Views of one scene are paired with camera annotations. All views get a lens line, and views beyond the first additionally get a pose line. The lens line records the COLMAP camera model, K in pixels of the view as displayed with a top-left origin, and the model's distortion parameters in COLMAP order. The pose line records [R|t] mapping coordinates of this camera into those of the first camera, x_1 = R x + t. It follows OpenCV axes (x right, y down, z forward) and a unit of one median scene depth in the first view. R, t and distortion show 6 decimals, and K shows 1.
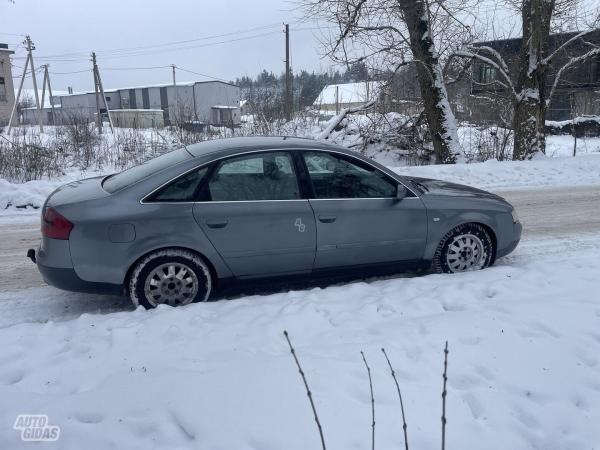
lens RADIAL K [[460.3, 0, 294.0], [0, 460.3, 205.7], [0, 0, 1]] dist [0.081520, -0.121880]
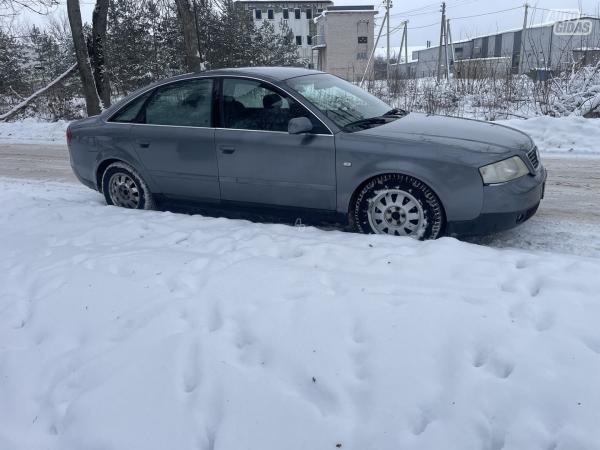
lens RADIAL K [[460.3, 0, 294.0], [0, 460.3, 205.7], [0, 0, 1]] dist [0.081520, -0.121880]
pose [[0.720968, 0.155987, -0.675184, 0.756419], [-0.091197, 0.987219, 0.130695, 0.005143], [0.686942, -0.032652, 0.725979, 0.346990]]
